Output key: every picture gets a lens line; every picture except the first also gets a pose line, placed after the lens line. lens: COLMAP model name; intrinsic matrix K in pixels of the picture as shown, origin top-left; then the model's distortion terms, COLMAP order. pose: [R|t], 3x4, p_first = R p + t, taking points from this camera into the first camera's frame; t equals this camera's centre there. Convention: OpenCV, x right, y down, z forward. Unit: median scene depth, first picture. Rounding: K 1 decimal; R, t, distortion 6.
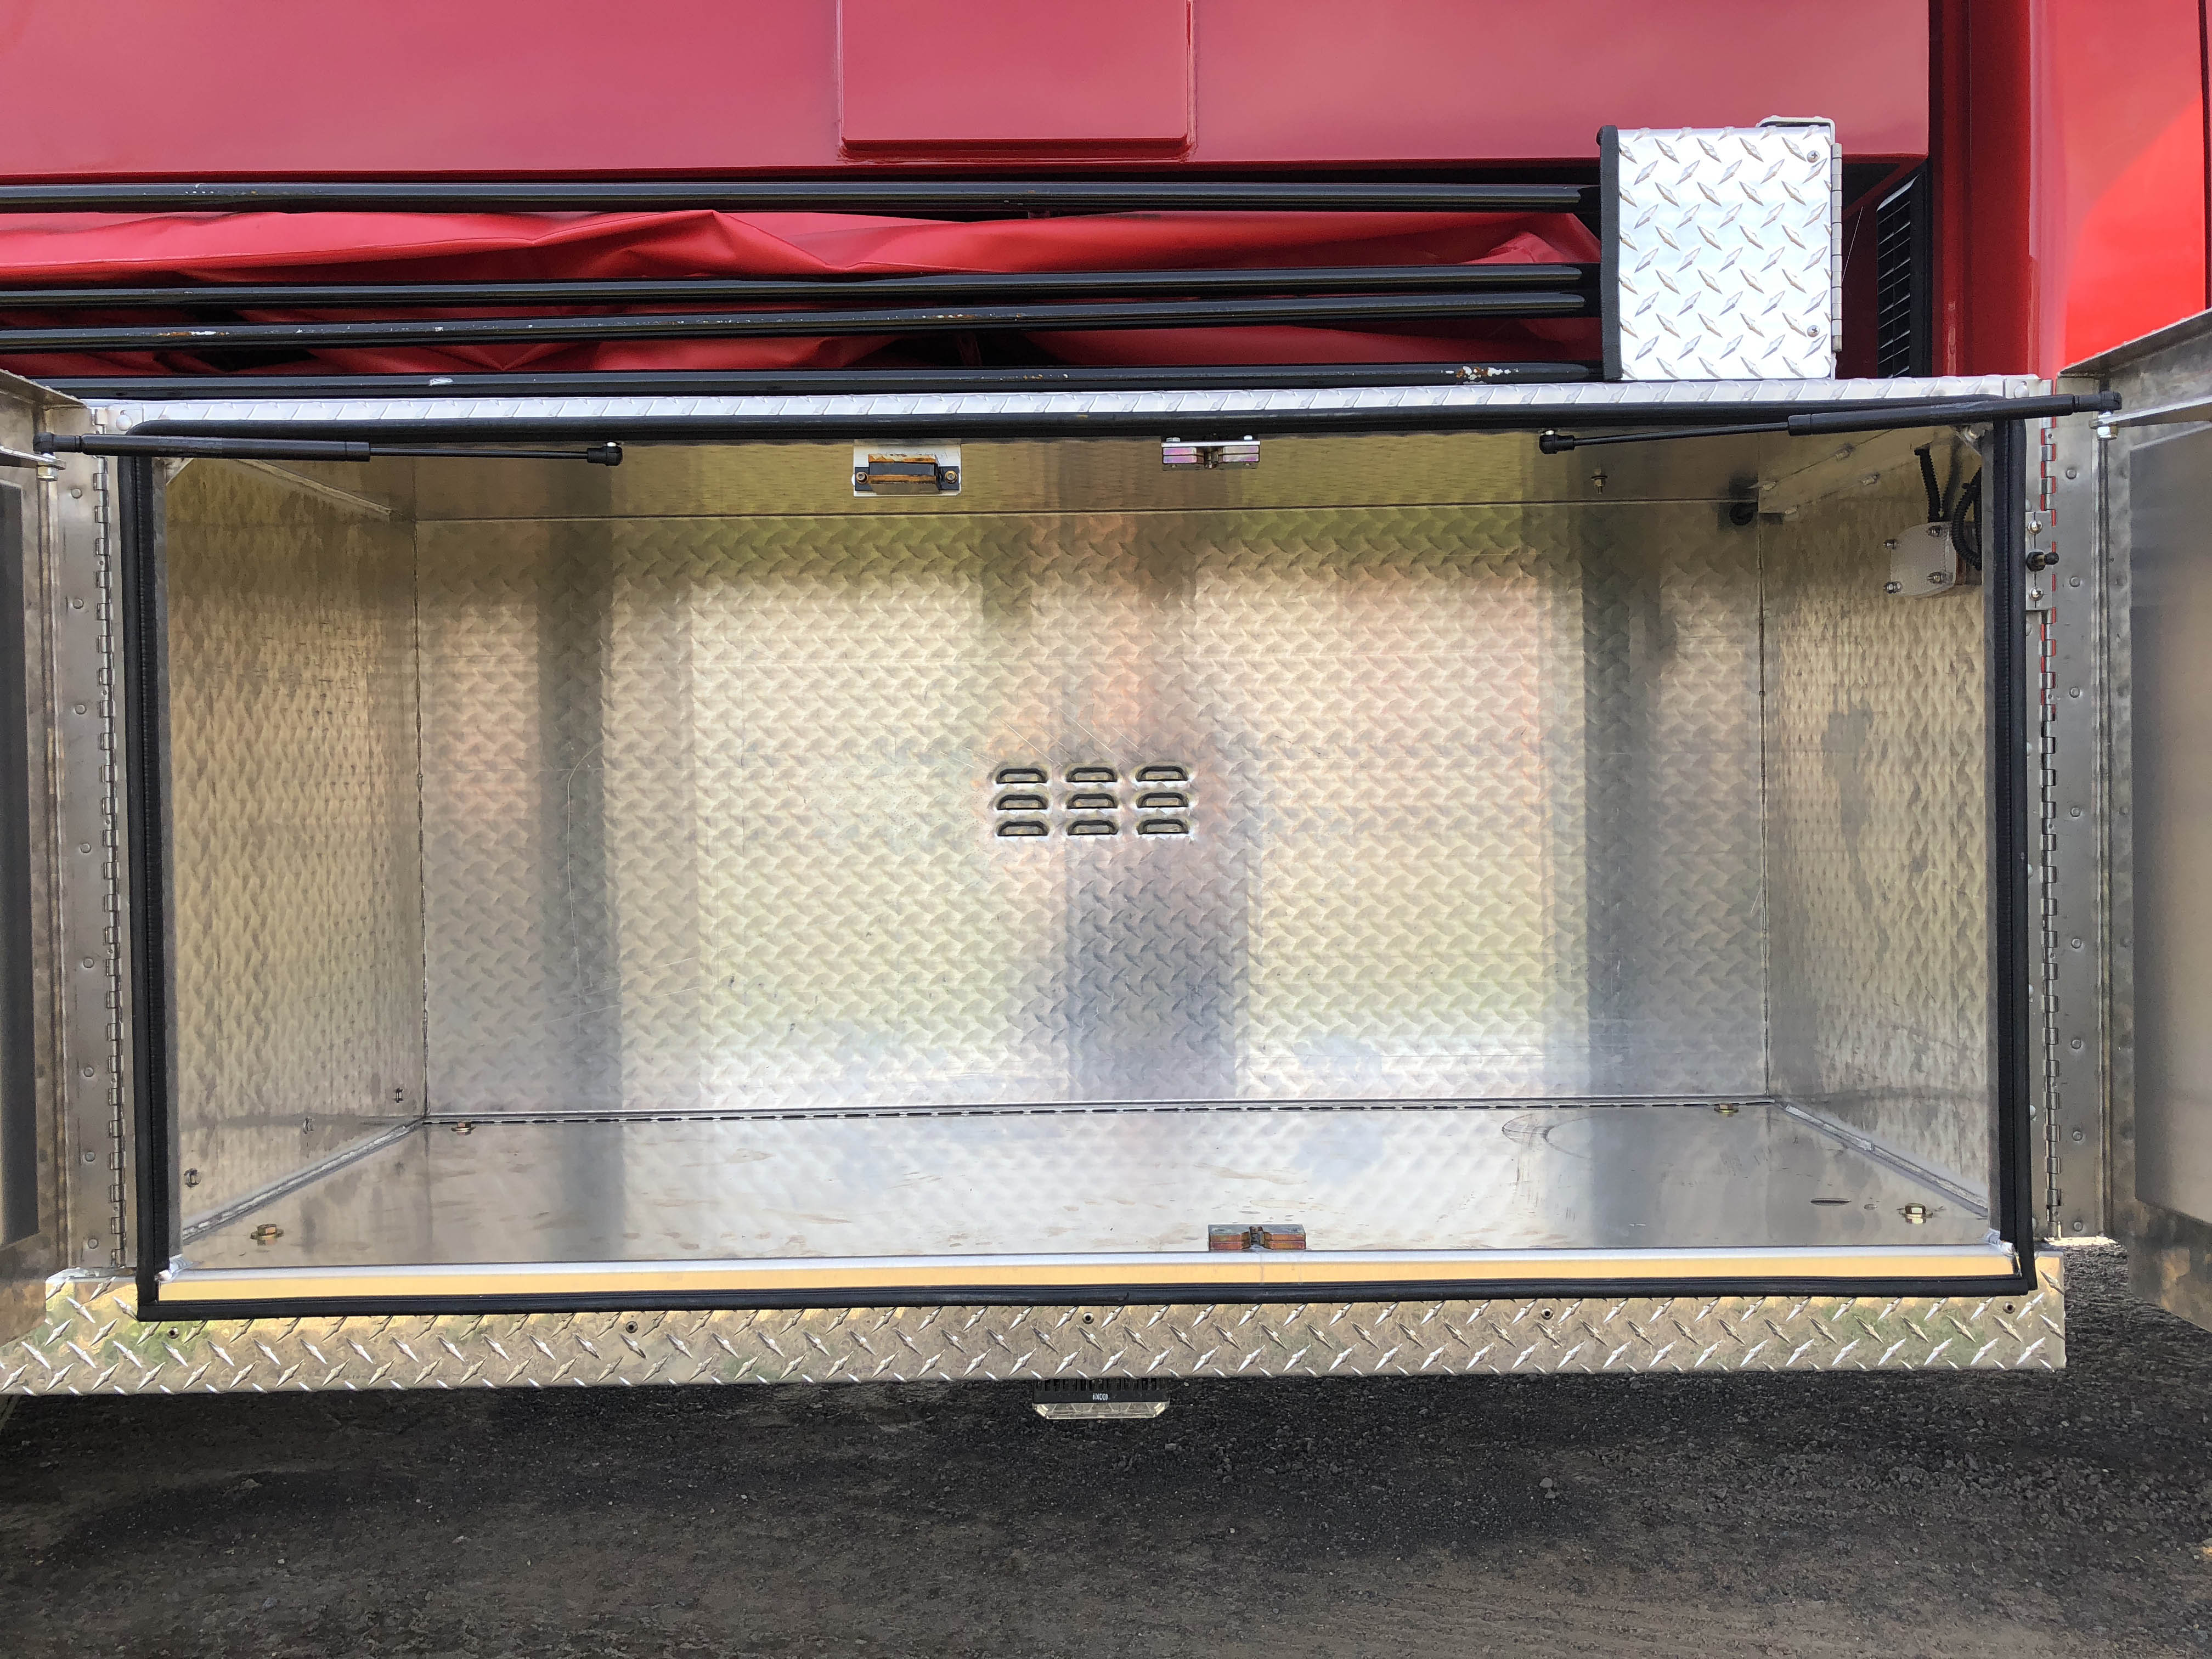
lens RADIAL K [[1865.6, 0, 1106.0], [0, 1865.6, 829.5], [0, 0, 1]] dist [0.006171, 0.017356]
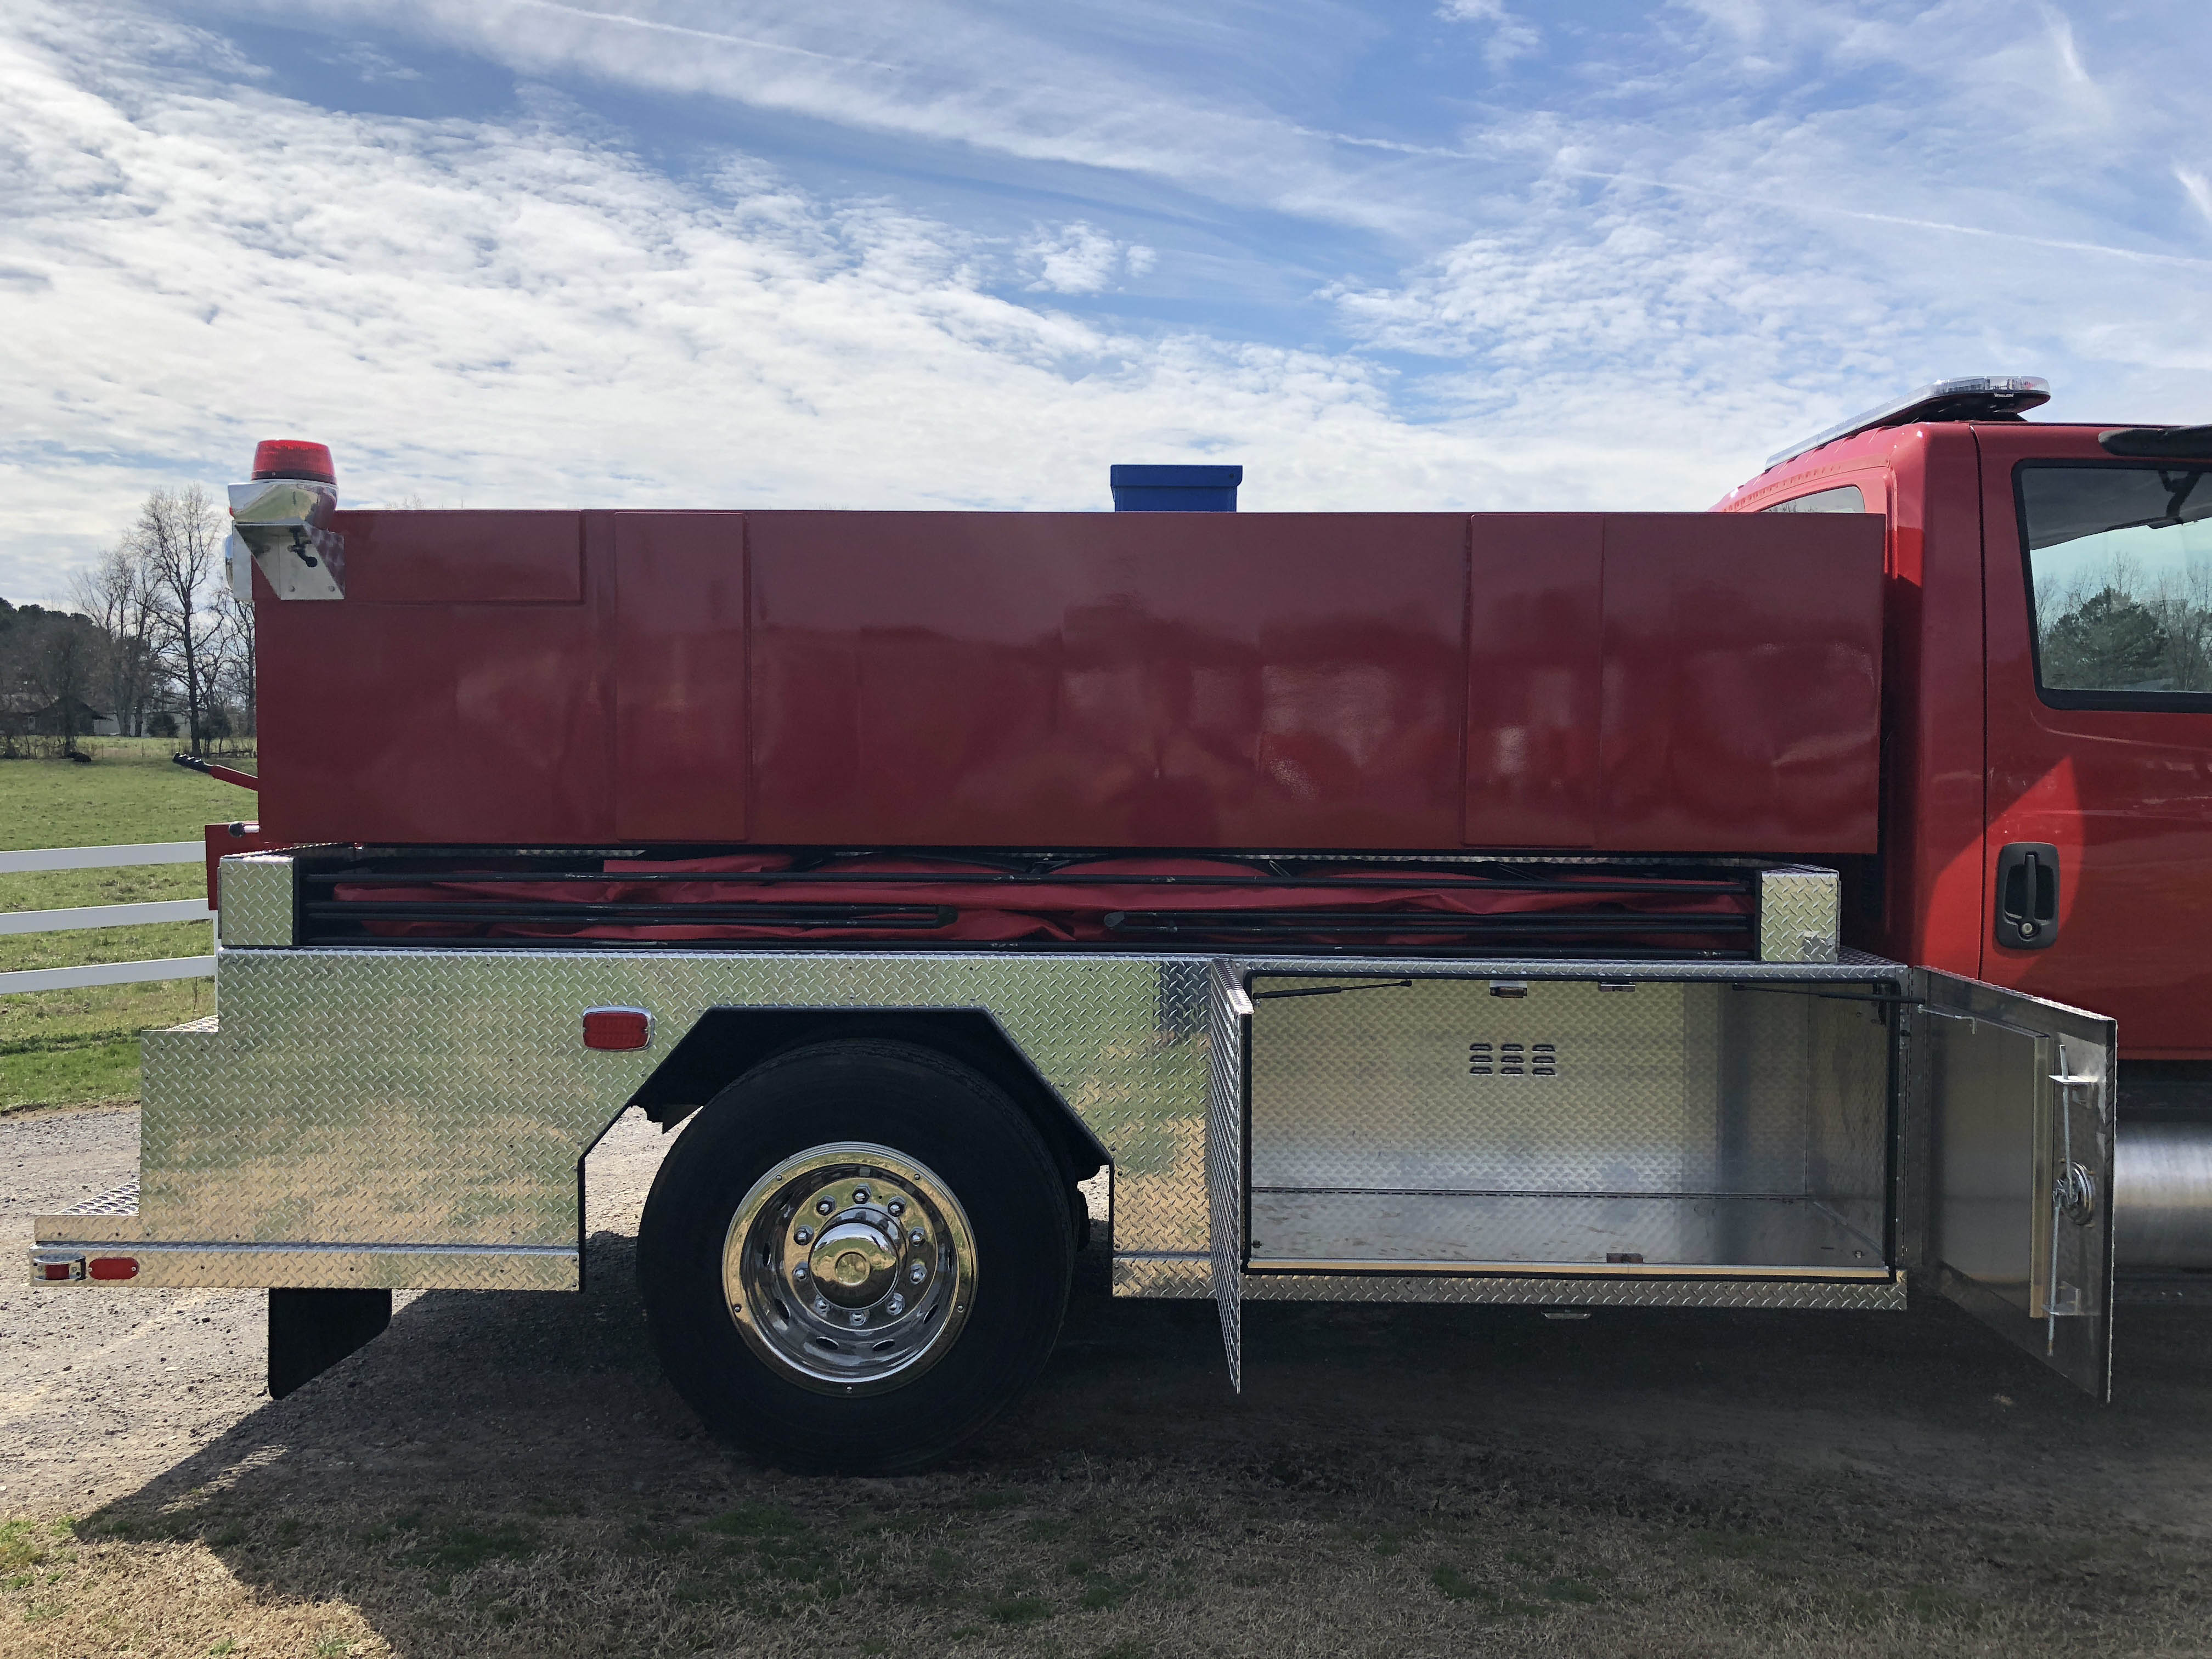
lens RADIAL K [[1865.6, 0, 1106.0], [0, 1865.6, 829.5], [0, 0, 1]] dist [0.006171, 0.017356]
pose [[0.999531, 0.022604, -0.020637, -0.476868], [-0.022222, 0.999581, 0.018531, -0.336796], [0.021047, -0.018063, 0.999615, -1.331641]]
